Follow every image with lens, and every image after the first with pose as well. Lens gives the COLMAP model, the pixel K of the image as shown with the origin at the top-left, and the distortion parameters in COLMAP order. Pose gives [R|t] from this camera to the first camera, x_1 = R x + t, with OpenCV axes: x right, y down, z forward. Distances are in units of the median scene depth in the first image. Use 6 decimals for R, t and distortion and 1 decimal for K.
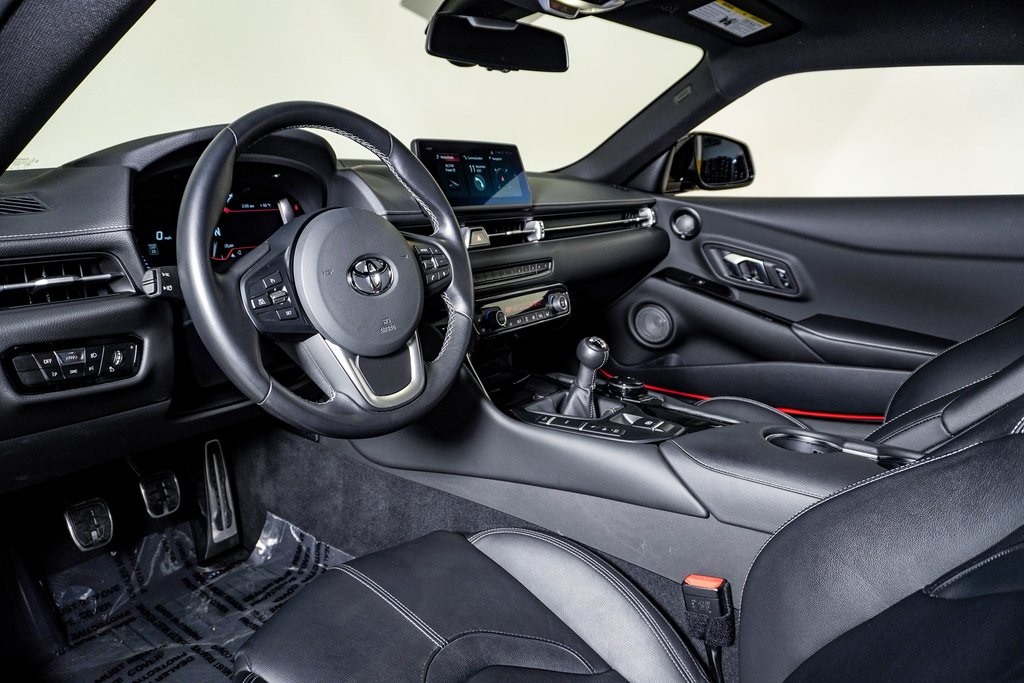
lens RADIAL K [[676.8, 0, 509.6], [0, 676.8, 342.7], [0, 0, 1]] dist [-0.041889, 0.009596]
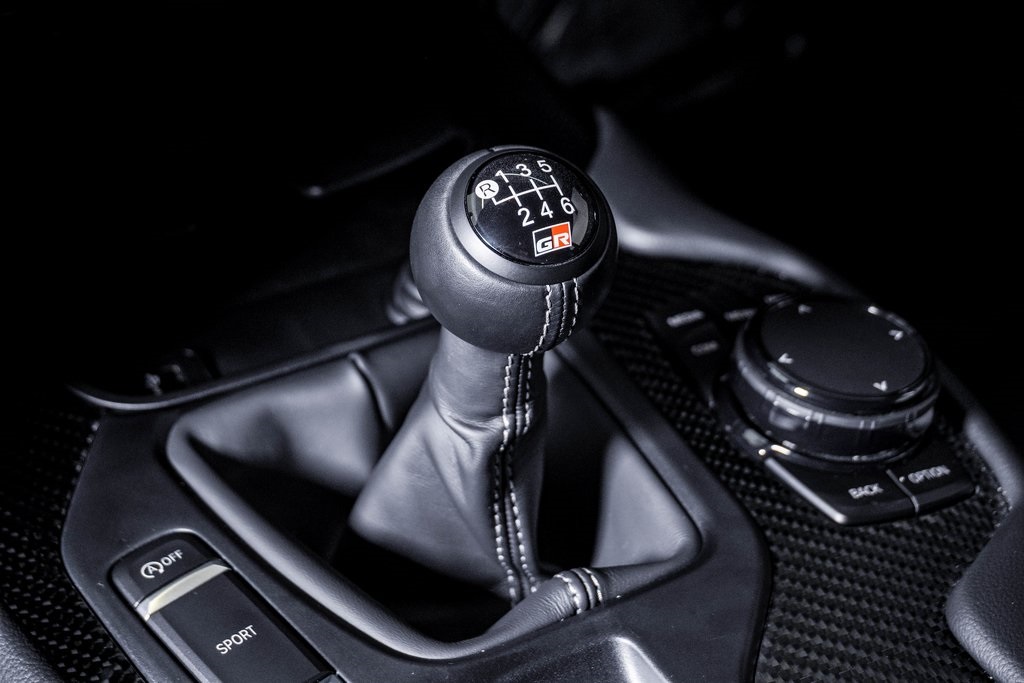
lens RADIAL K [[1728.5, 0, 512.5], [0, 1728.5, 339.1], [0, 0, 1]] dist [-0.001974, 0.000000]
pose [[0.926378, 0.249643, -0.281960, 0.265301], [-0.111598, 0.897059, 0.427587, -0.152989], [0.359679, -0.364641, 0.858876, 0.706193]]
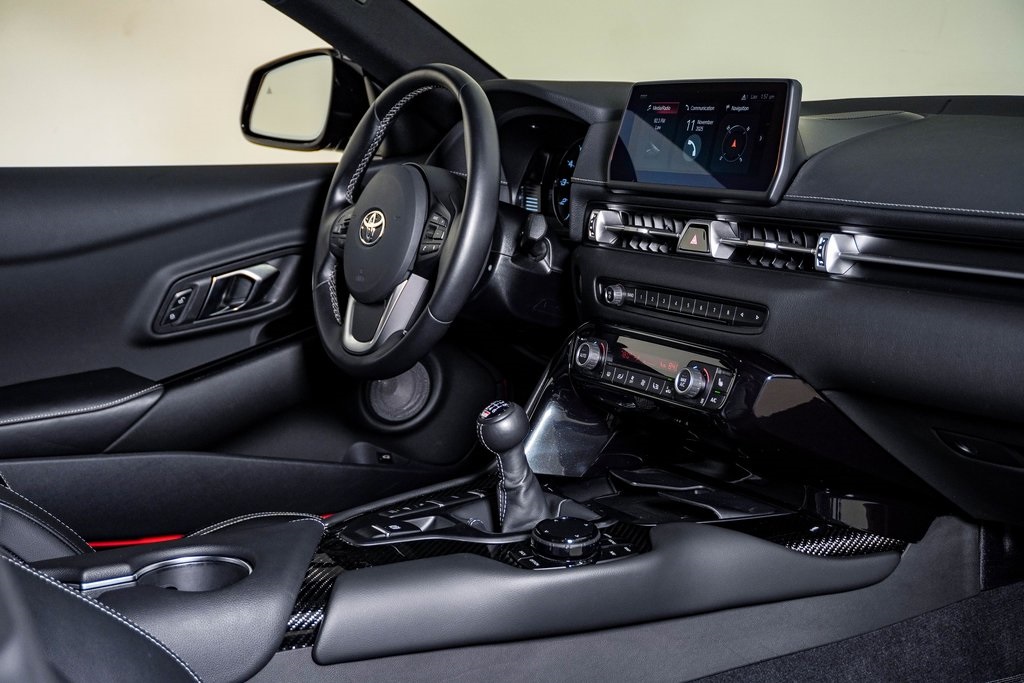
lens RADIAL K [[1493.4, 0, 507.2], [0, 1493.4, 337.8], [0, 0, 1]] dist [0.001807, 0.000000]
pose [[-0.384720, 0.153805, -0.910129, 1.475591], [-0.207237, 0.946454, 0.247545, -0.436210], [0.899468, 0.283848, -0.332246, 1.571002]]
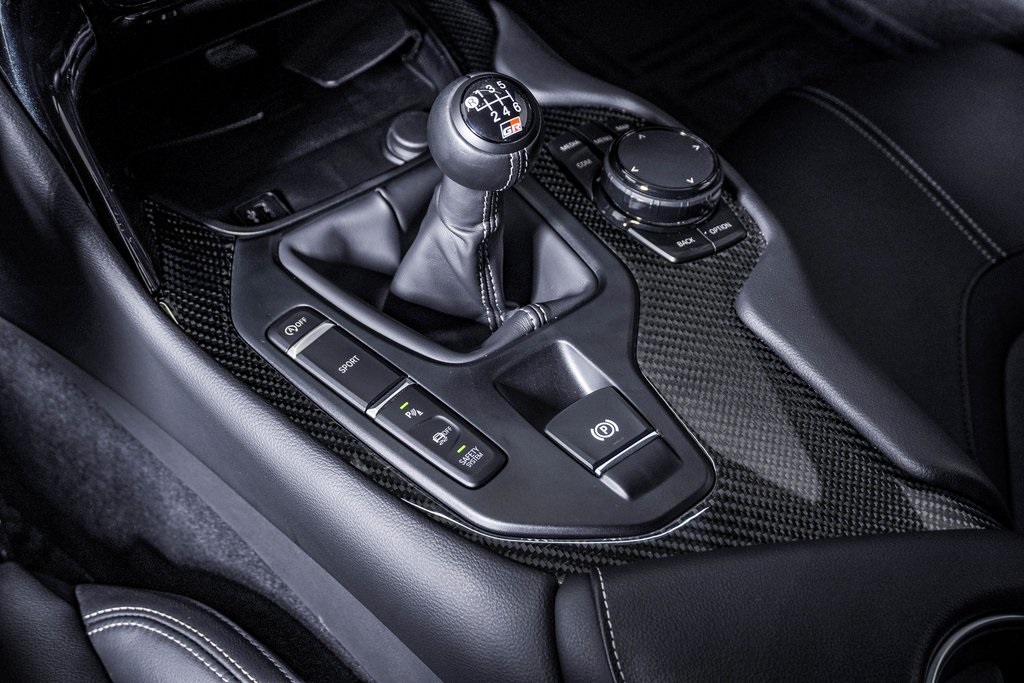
lens RADIAL K [[1338.8, 0, 518.3], [0, 1338.8, 345.3], [0, 0, 1]] dist [0.001057, 0.000000]
pose [[0.969421, 0.196918, -0.146445, 0.256799], [-0.078383, 0.813956, 0.575615, -0.255187], [0.232548, -0.546534, 0.804501, 0.558717]]
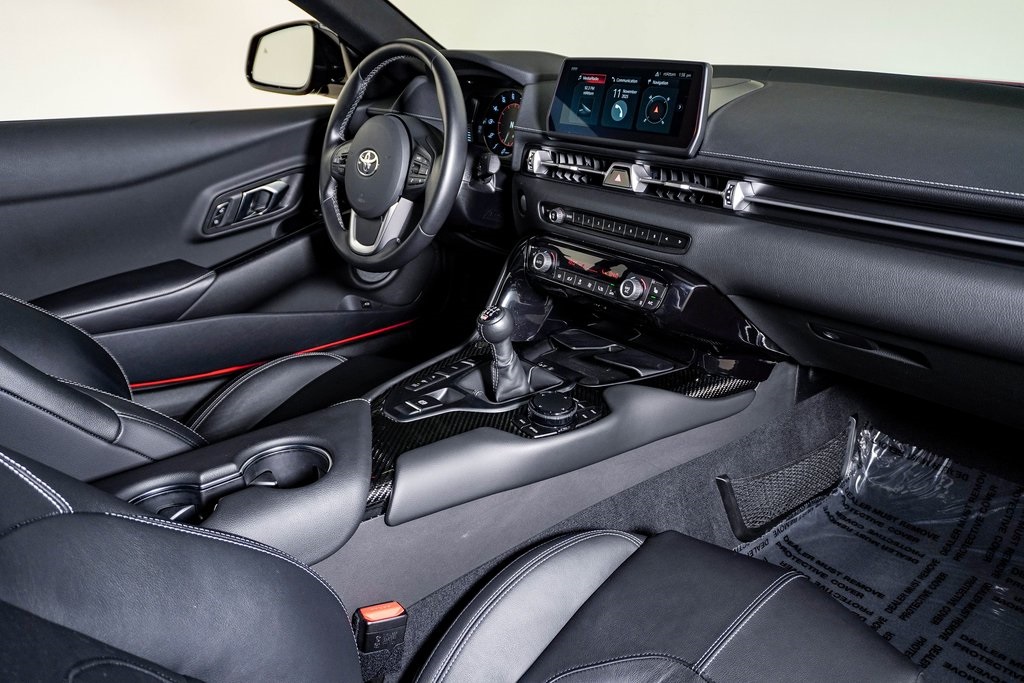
lens RADIAL K [[805.4, 0, 512.3], [0, 805.4, 343.3], [0, 0, 1]] dist [-0.036056, 0.011748]
pose [[-0.221210, 0.359592, -0.906510, 1.144118], [-0.225684, 0.885429, 0.406303, -0.415142], [0.948753, 0.294463, -0.114712, 1.254137]]
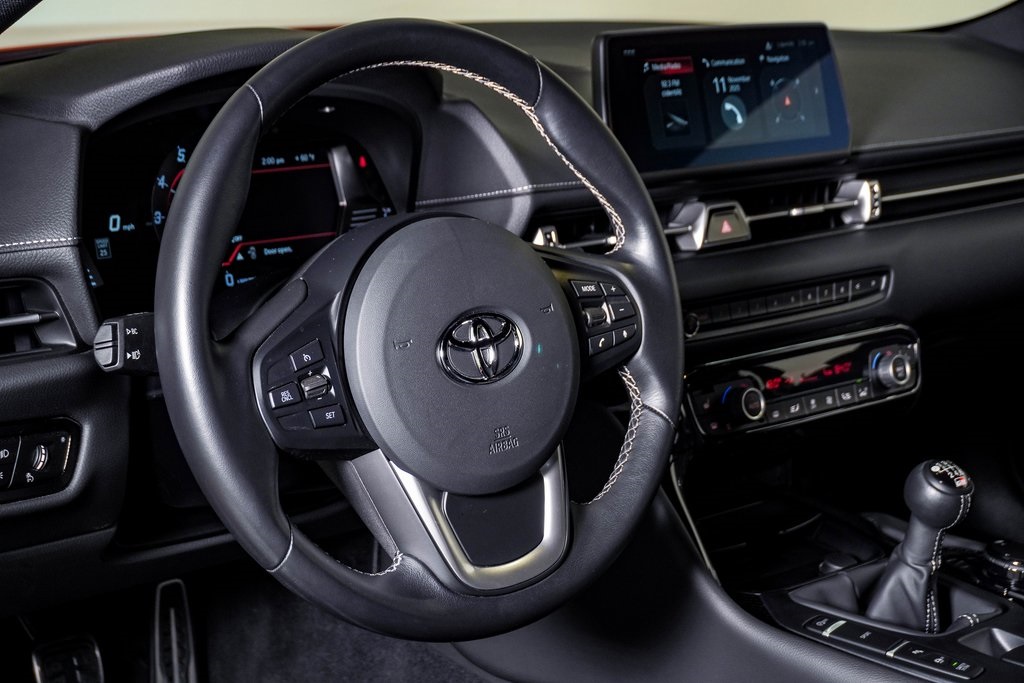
lens RADIAL K [[1752.6, 0, 513.4], [0, 1752.6, 346.5], [0, 0, 1]] dist [-0.005227, 0.000000]
pose [[0.973606, 0.075600, -0.215350, 0.097735], [-0.072490, 0.997119, 0.022316, -0.103315], [0.216416, -0.006116, 0.976282, -0.292808]]
